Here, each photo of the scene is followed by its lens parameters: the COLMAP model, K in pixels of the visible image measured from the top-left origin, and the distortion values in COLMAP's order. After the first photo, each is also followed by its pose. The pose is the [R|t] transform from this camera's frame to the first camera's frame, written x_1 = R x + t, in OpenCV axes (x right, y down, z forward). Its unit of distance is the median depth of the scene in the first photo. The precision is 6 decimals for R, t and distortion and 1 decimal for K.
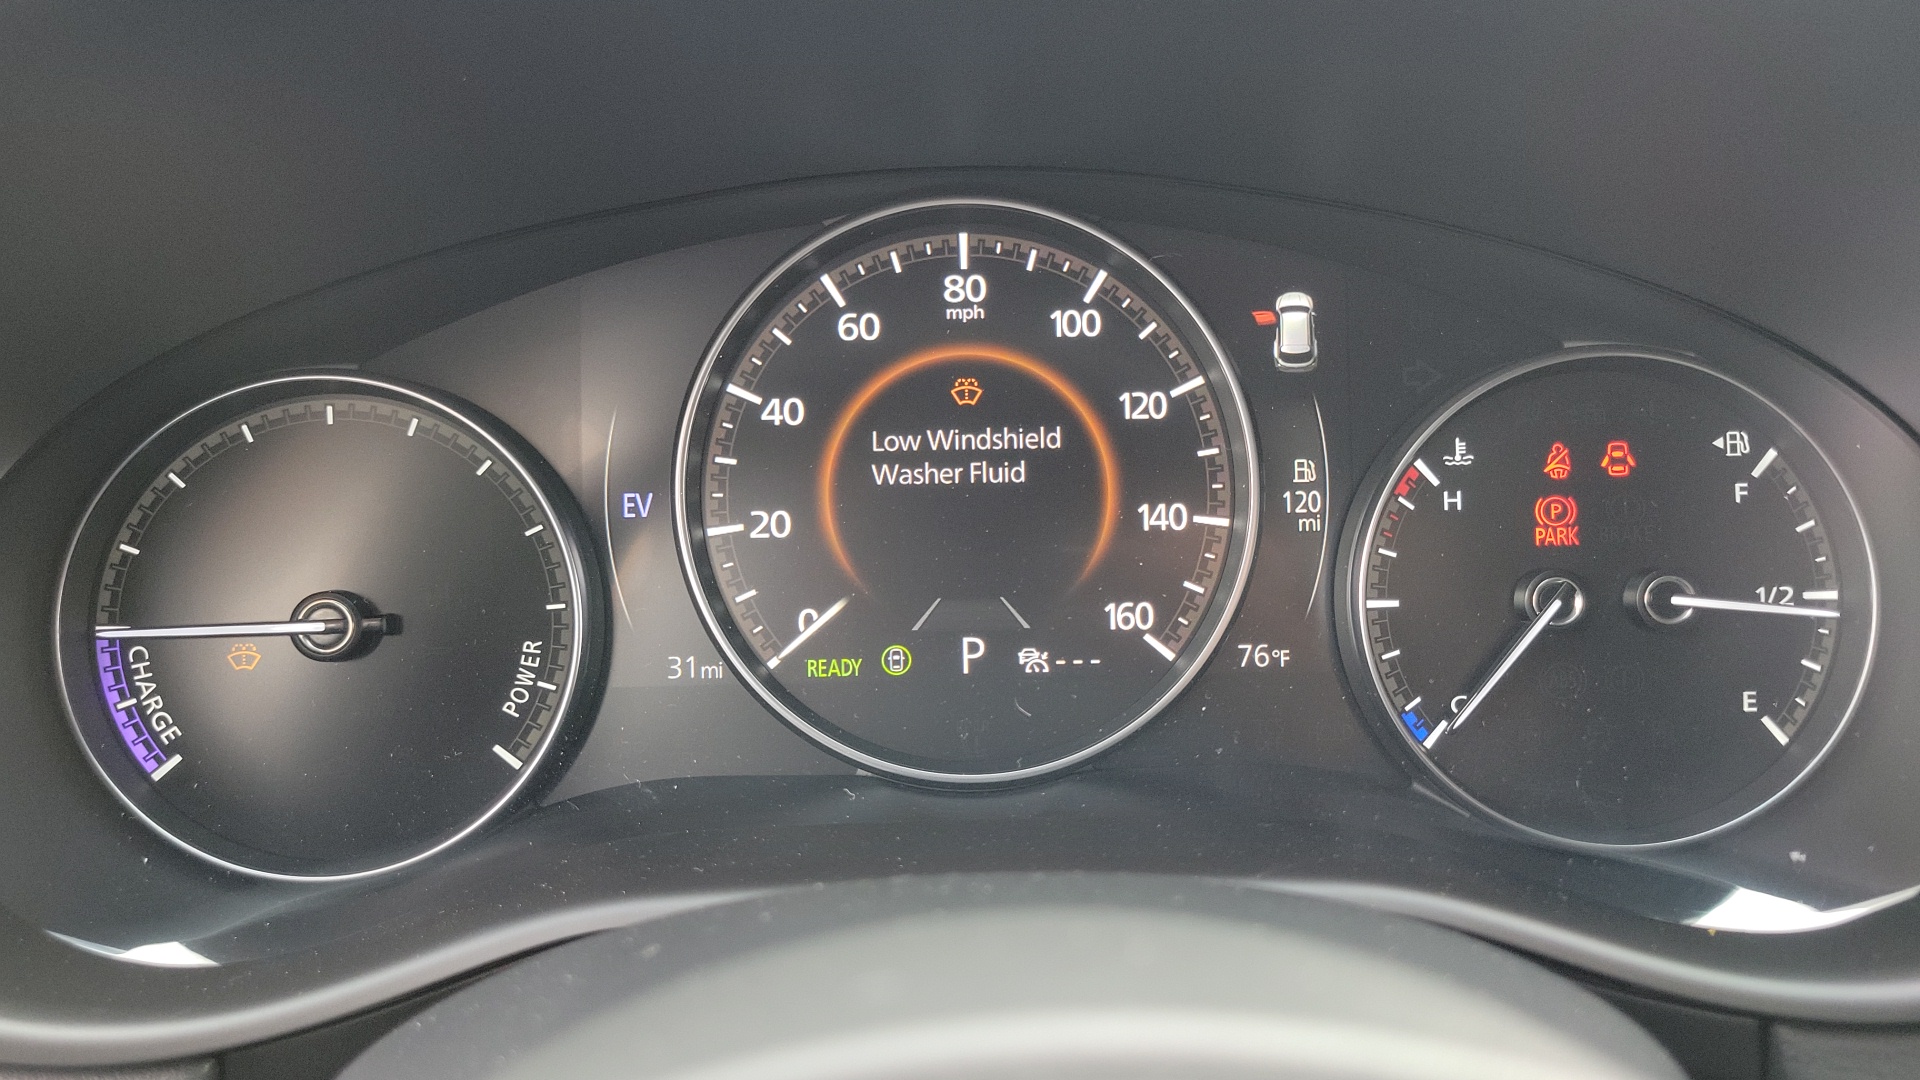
lens RADIAL K [[1514.4, 0, 937.8], [0, 1514.4, 551.1], [0, 0, 1]] dist [0.003840, 0.002762]
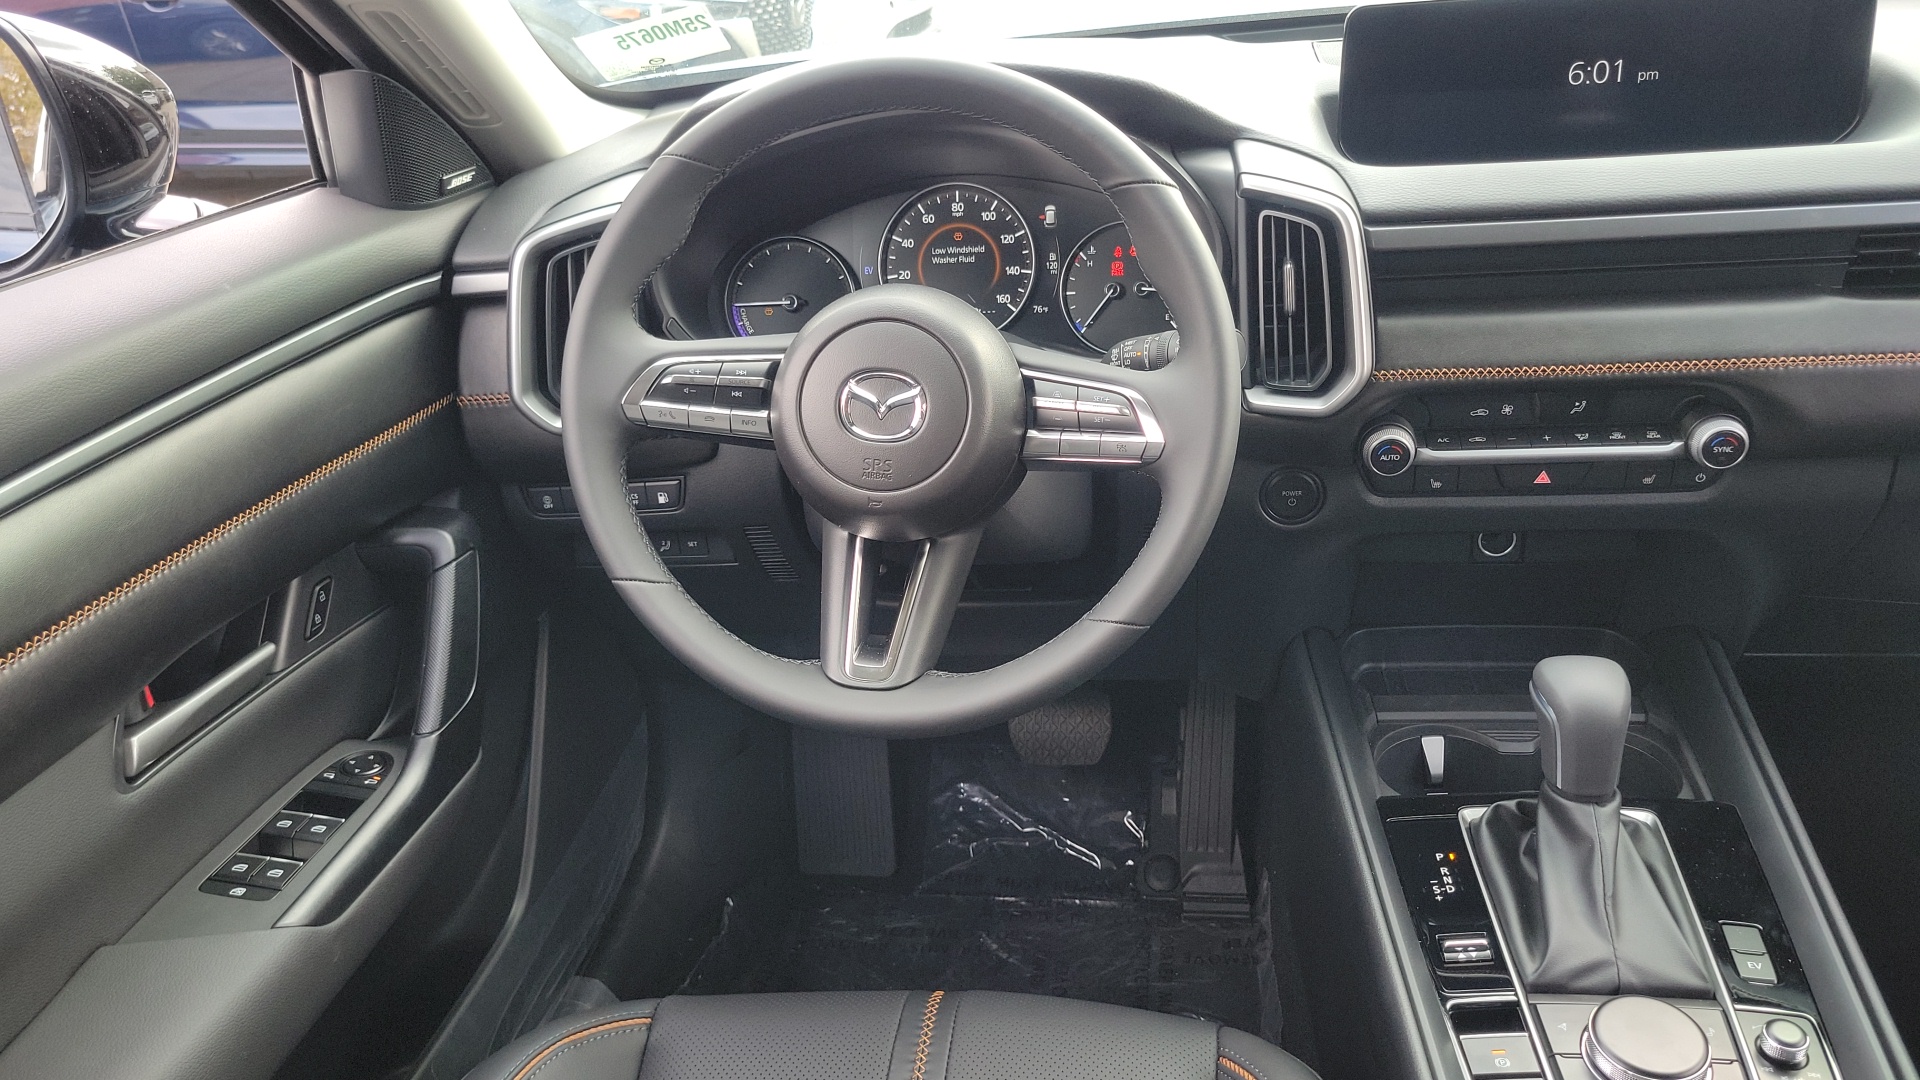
lens RADIAL K [[1449.2, 0, 967.0], [0, 1449.2, 532.5], [0, 0, 1]] dist [0.032390, -0.016242]
pose [[0.987844, 0.006492, -0.155313, 0.580464], [0.008005, 0.995678, 0.092530, 0.276311], [0.155242, -0.092649, 0.983522, -2.452221]]
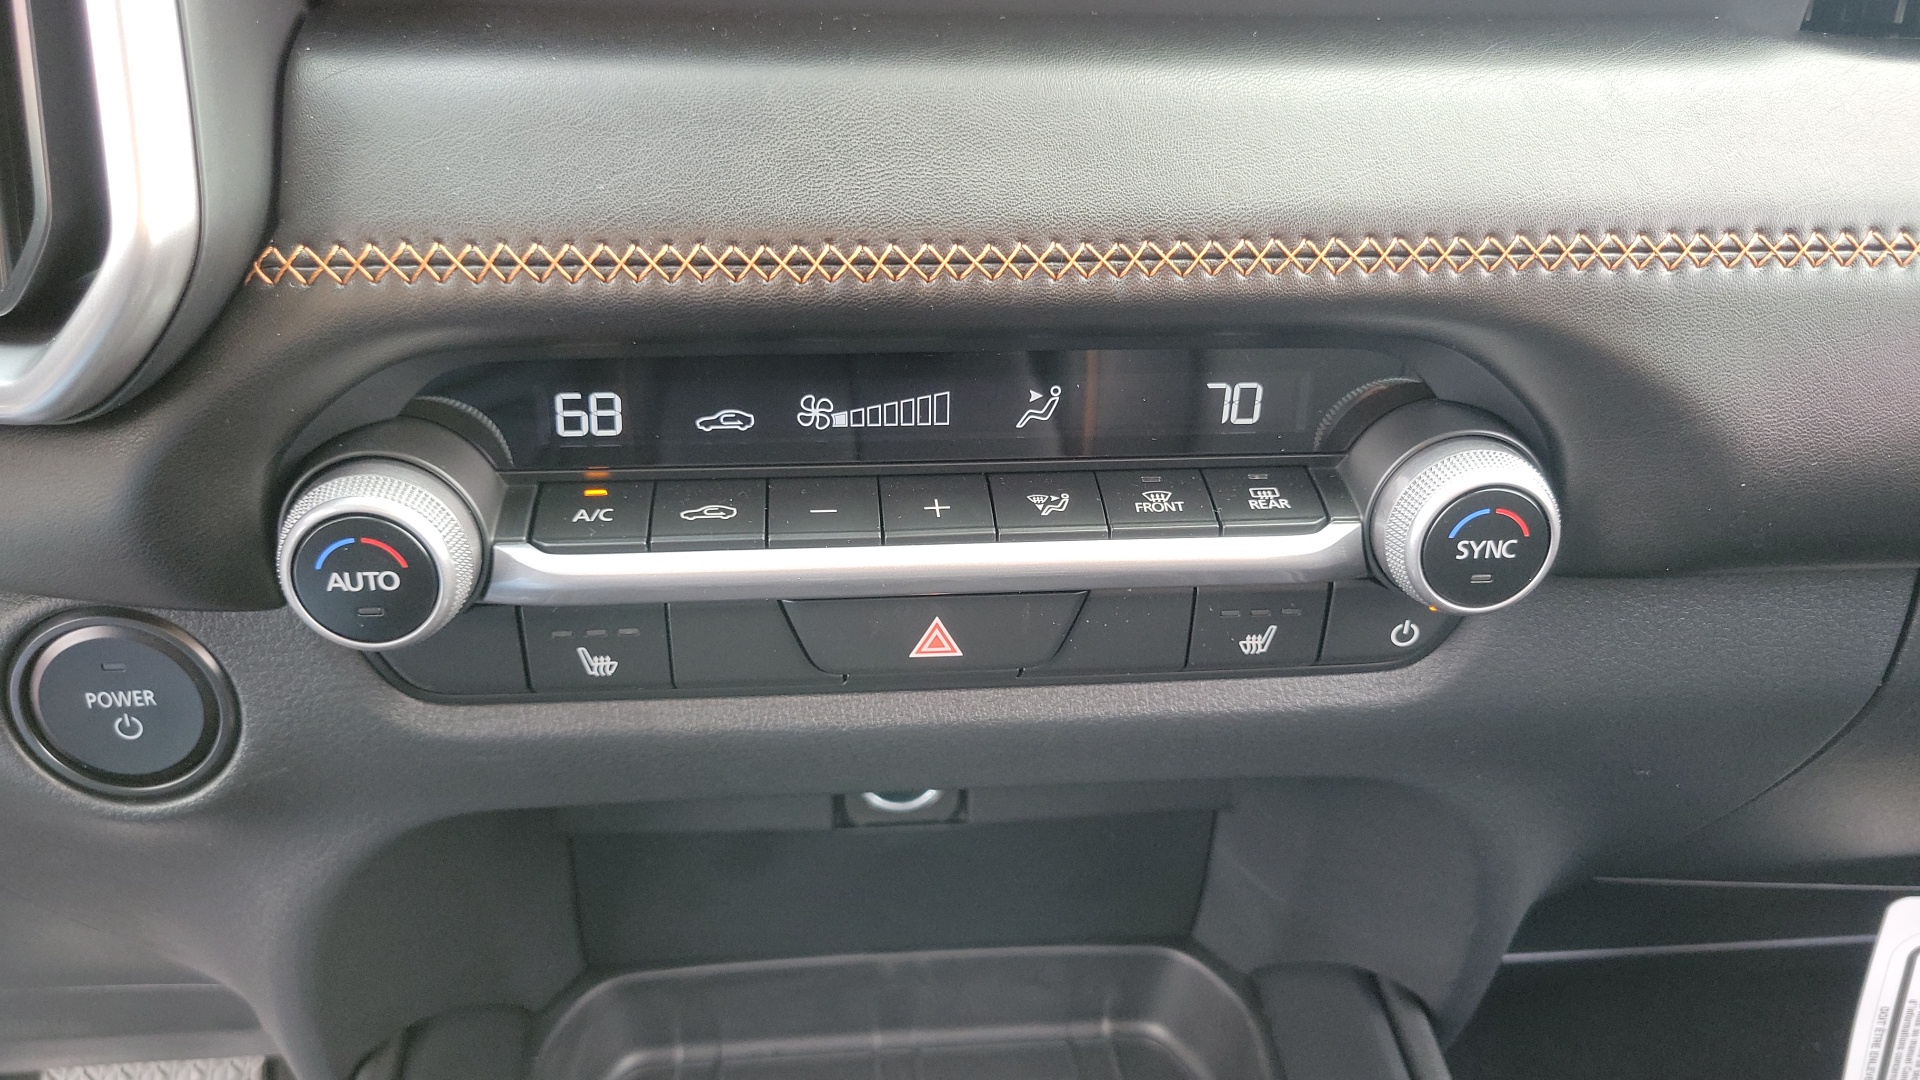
lens RADIAL K [[1462.2, 0, 959.3], [0, 1462.2, 531.4], [0, 0, 1]] dist [0.003754, 0.002888]
pose [[0.996387, -0.003941, 0.084833, 1.214112], [0.000005, 0.998925, 0.046345, 0.340616], [-0.084924, -0.046177, 0.995317, -0.241064]]
